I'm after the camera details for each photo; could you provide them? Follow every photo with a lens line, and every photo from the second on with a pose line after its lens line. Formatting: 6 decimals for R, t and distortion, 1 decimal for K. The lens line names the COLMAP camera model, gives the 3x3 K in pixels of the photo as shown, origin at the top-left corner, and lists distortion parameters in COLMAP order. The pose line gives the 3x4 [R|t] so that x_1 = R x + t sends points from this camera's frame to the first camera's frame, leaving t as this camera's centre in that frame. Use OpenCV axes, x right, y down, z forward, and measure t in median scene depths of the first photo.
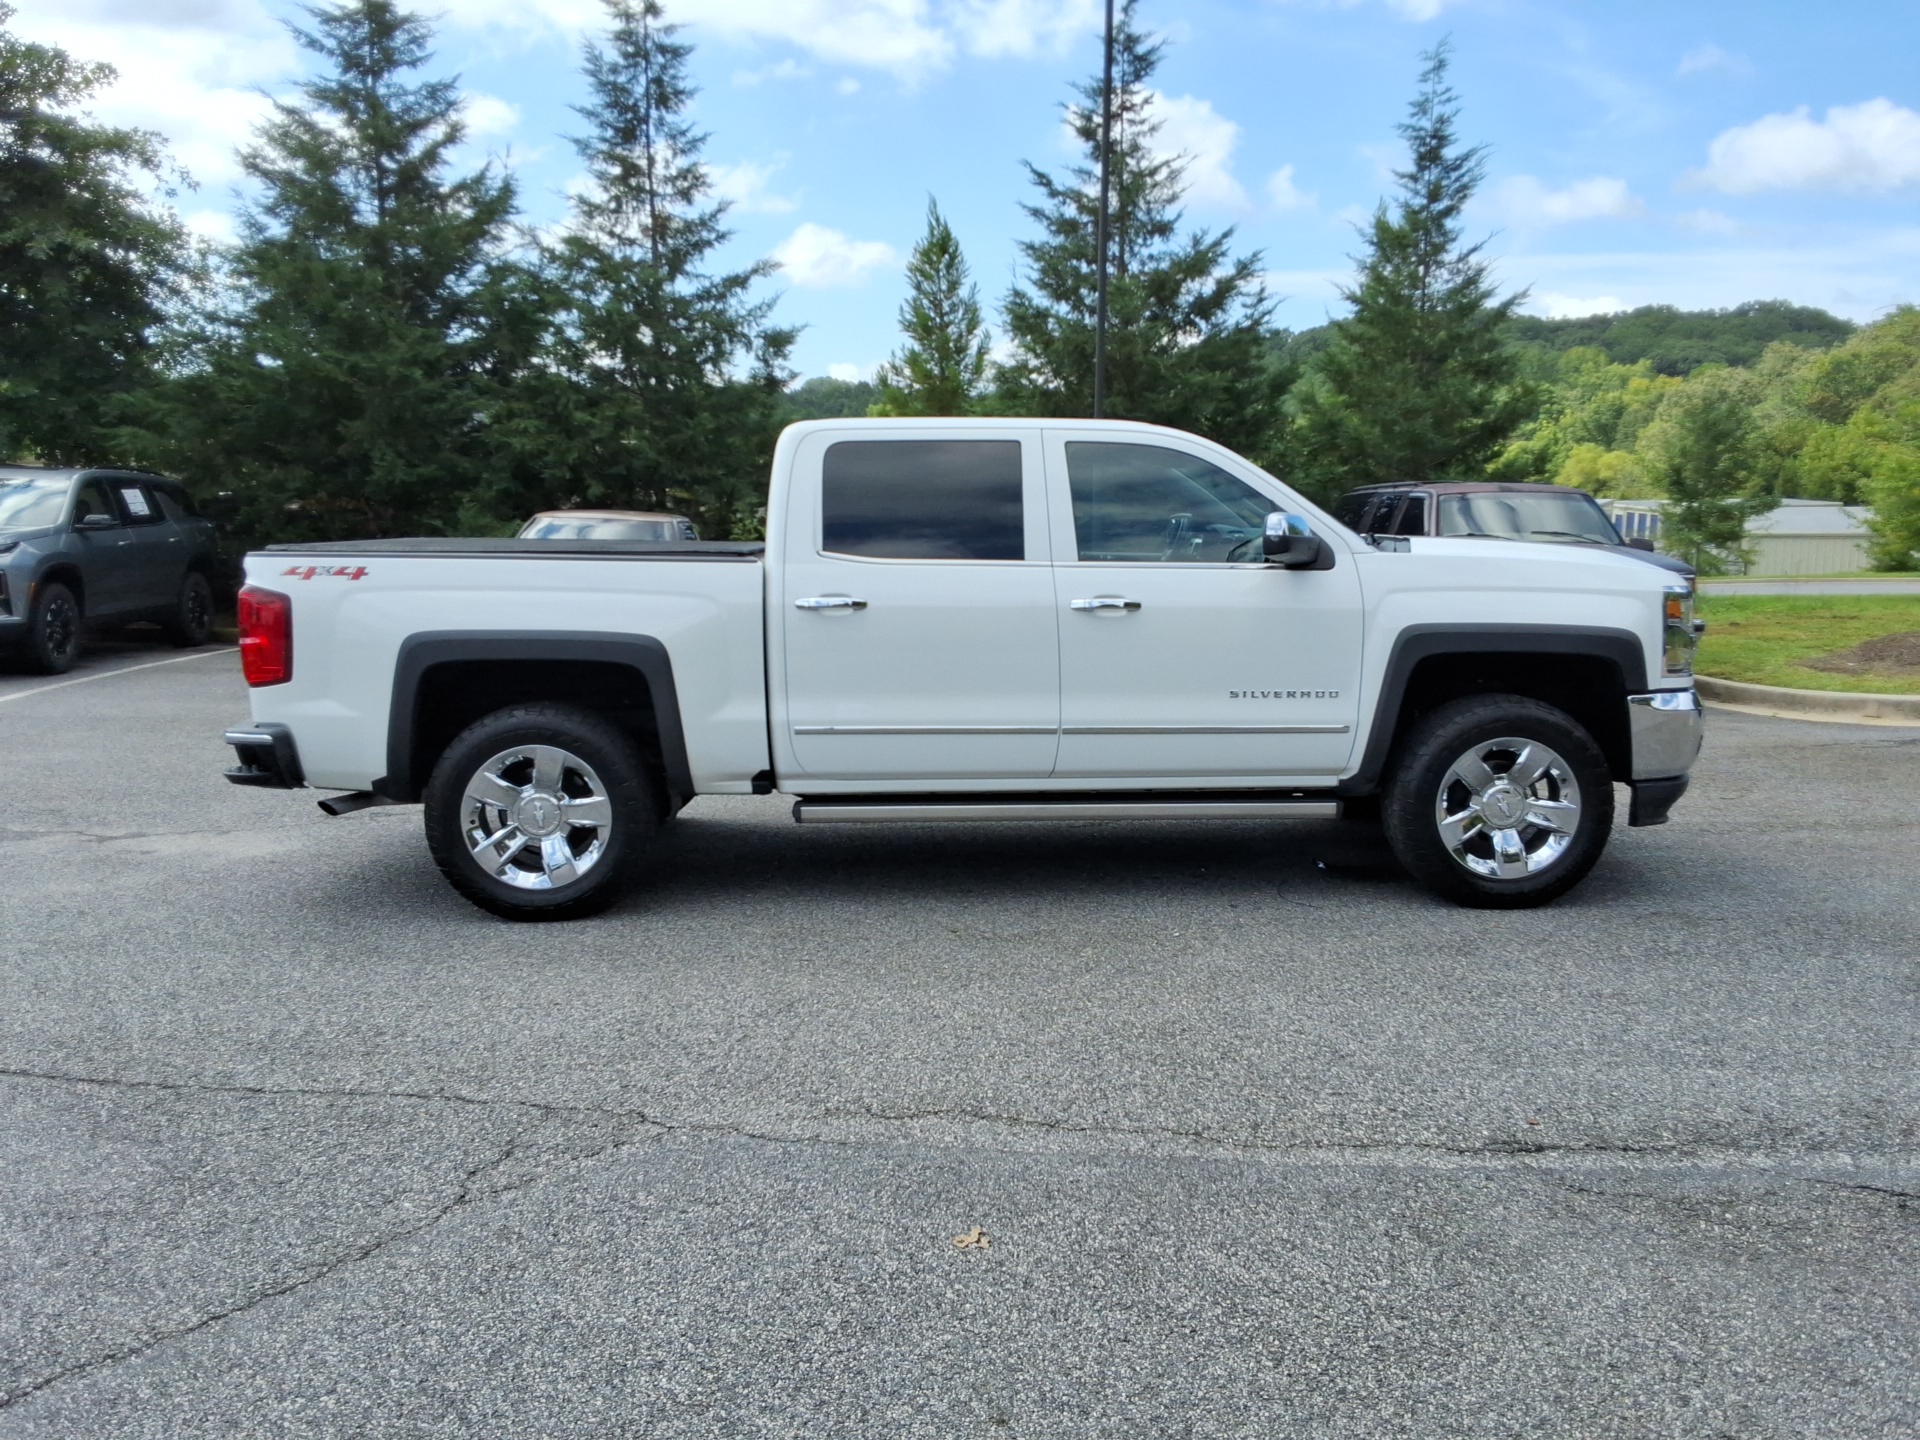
lens RADIAL K [[1542.1, 0, 974.7], [0, 1542.1, 724.8], [0, 0, 1]] dist [0.116343, -0.185448]
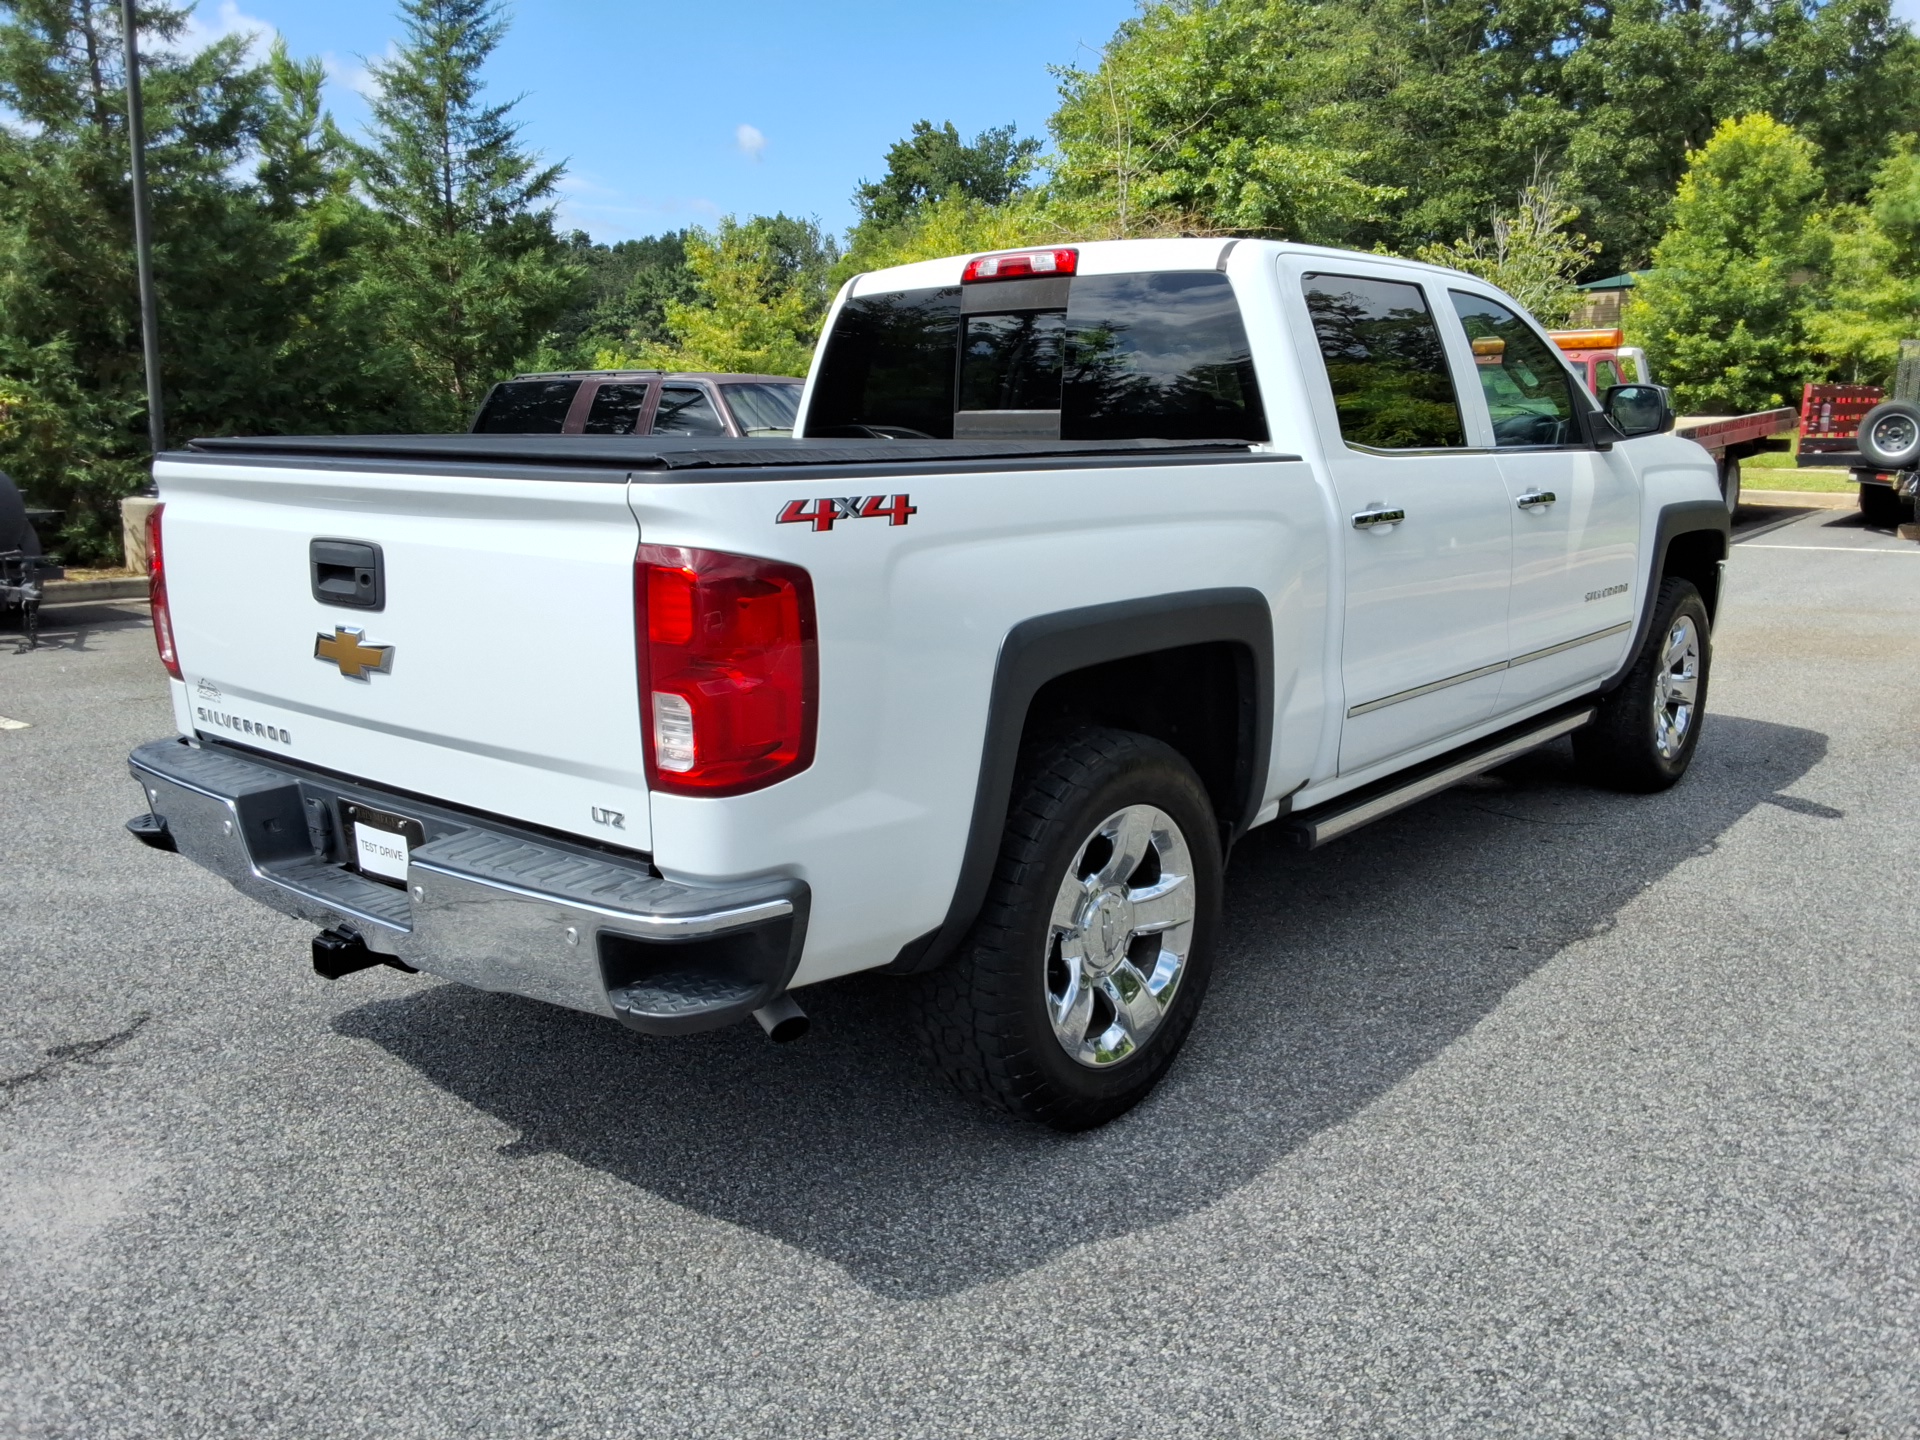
lens RADIAL K [[1542.1, 0, 971.4], [0, 1542.1, 692.7], [0, 0, 1]] dist [0.116343, -0.185448]
pose [[0.658792, -0.135876, 0.739953, -0.641146], [0.103351, 0.990575, 0.089882, -0.073039], [-0.745192, 0.017262, 0.666626, 0.608673]]
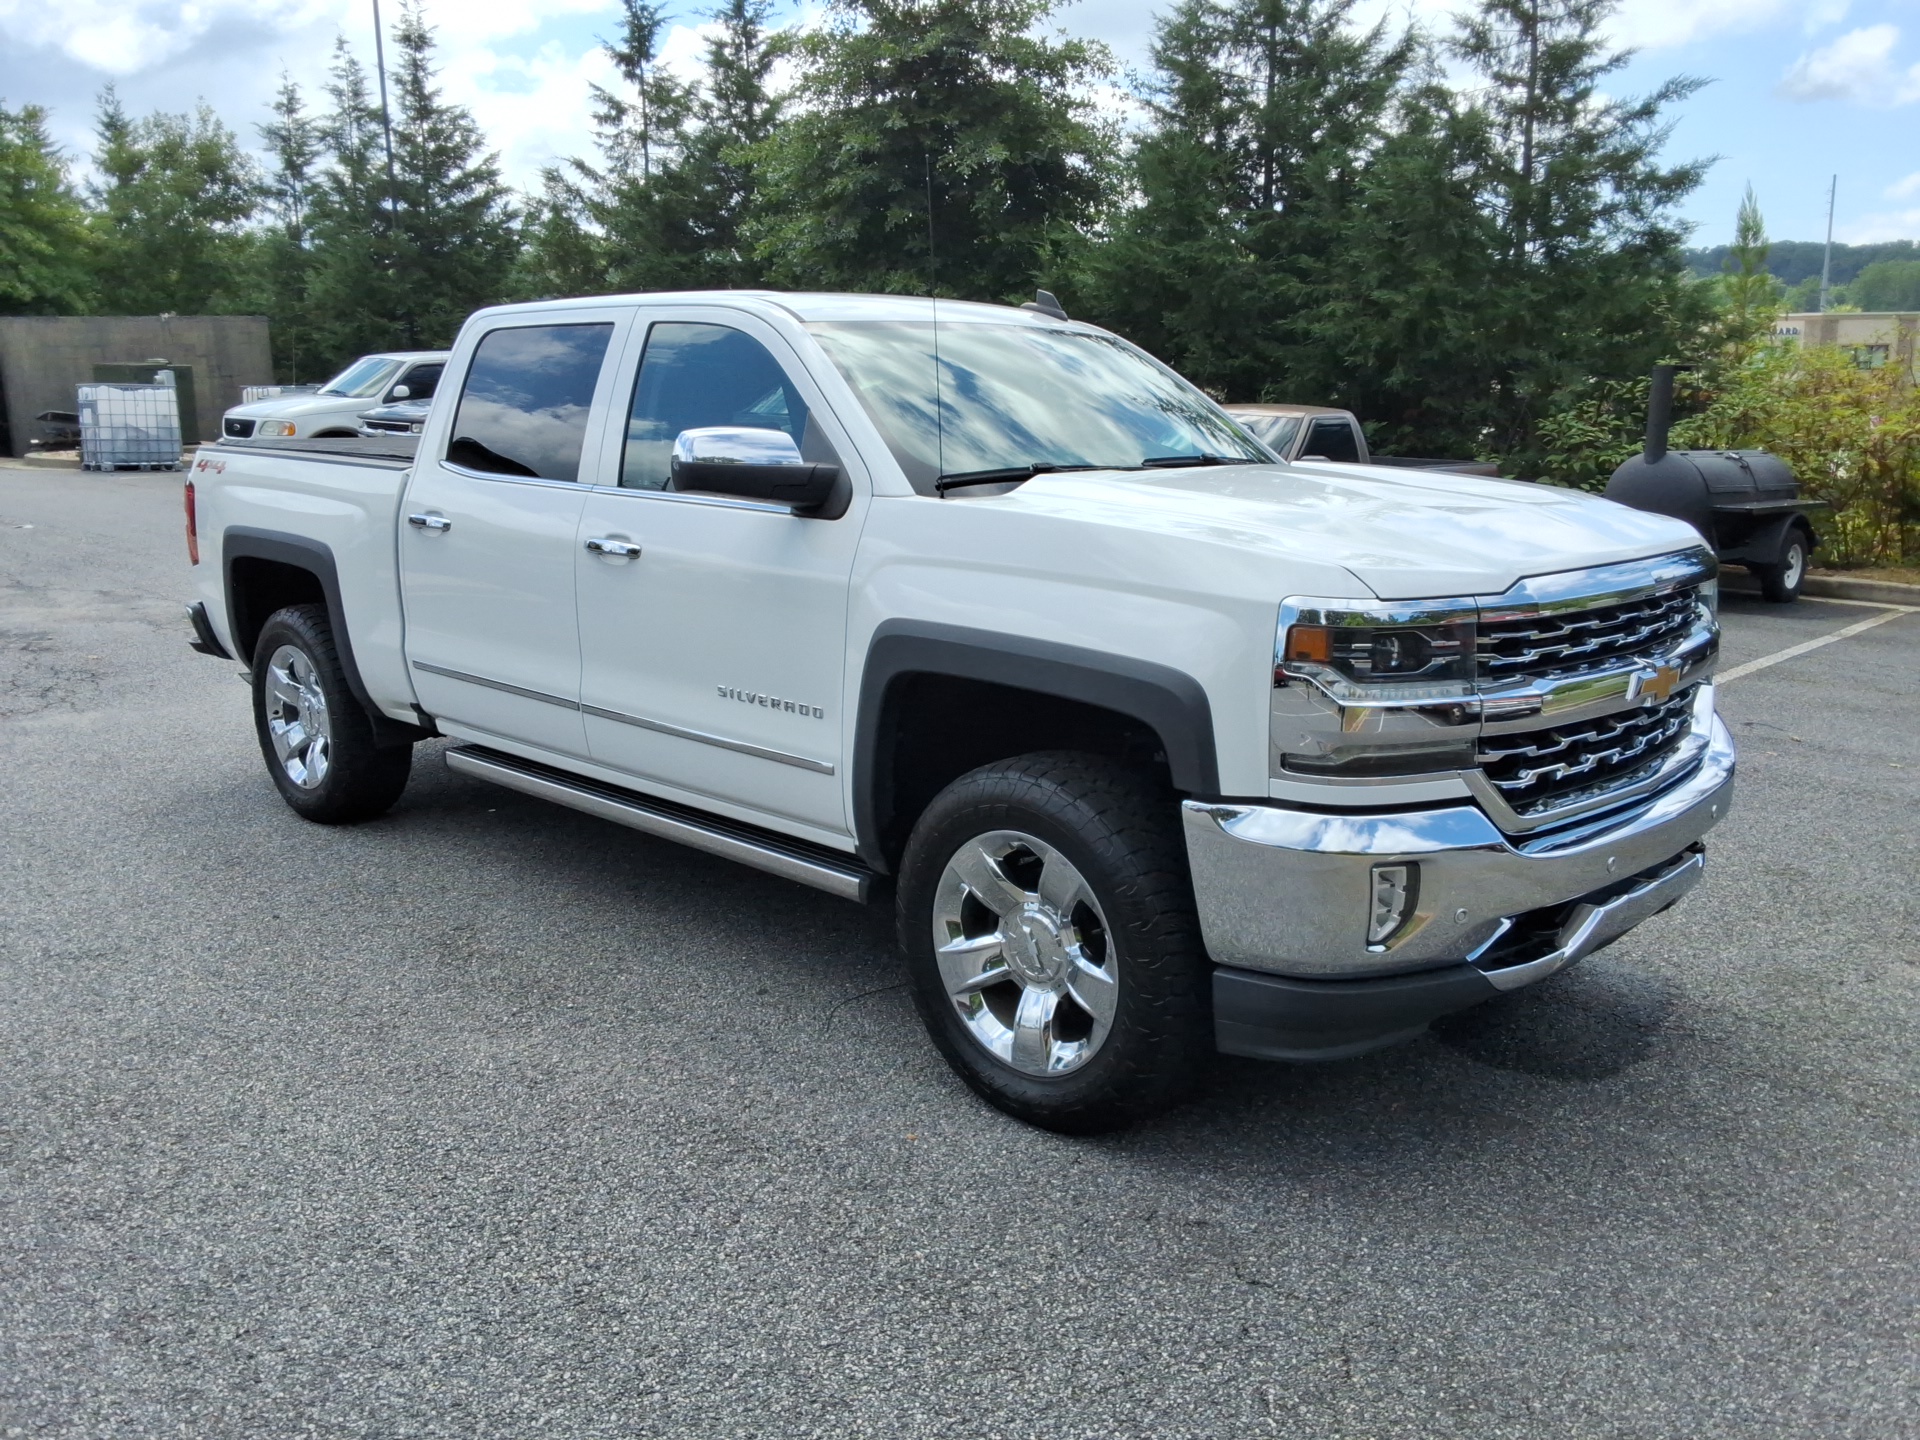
lens RADIAL K [[1542.1, 0, 975.5], [0, 1542.1, 722.8], [0, 0, 1]] dist [0.116343, -0.185448]
pose [[0.683768, 0.151615, -0.713774, 0.670501], [-0.100432, 0.988421, 0.113744, -0.087156], [0.722755, -0.006089, 0.691078, 0.540289]]
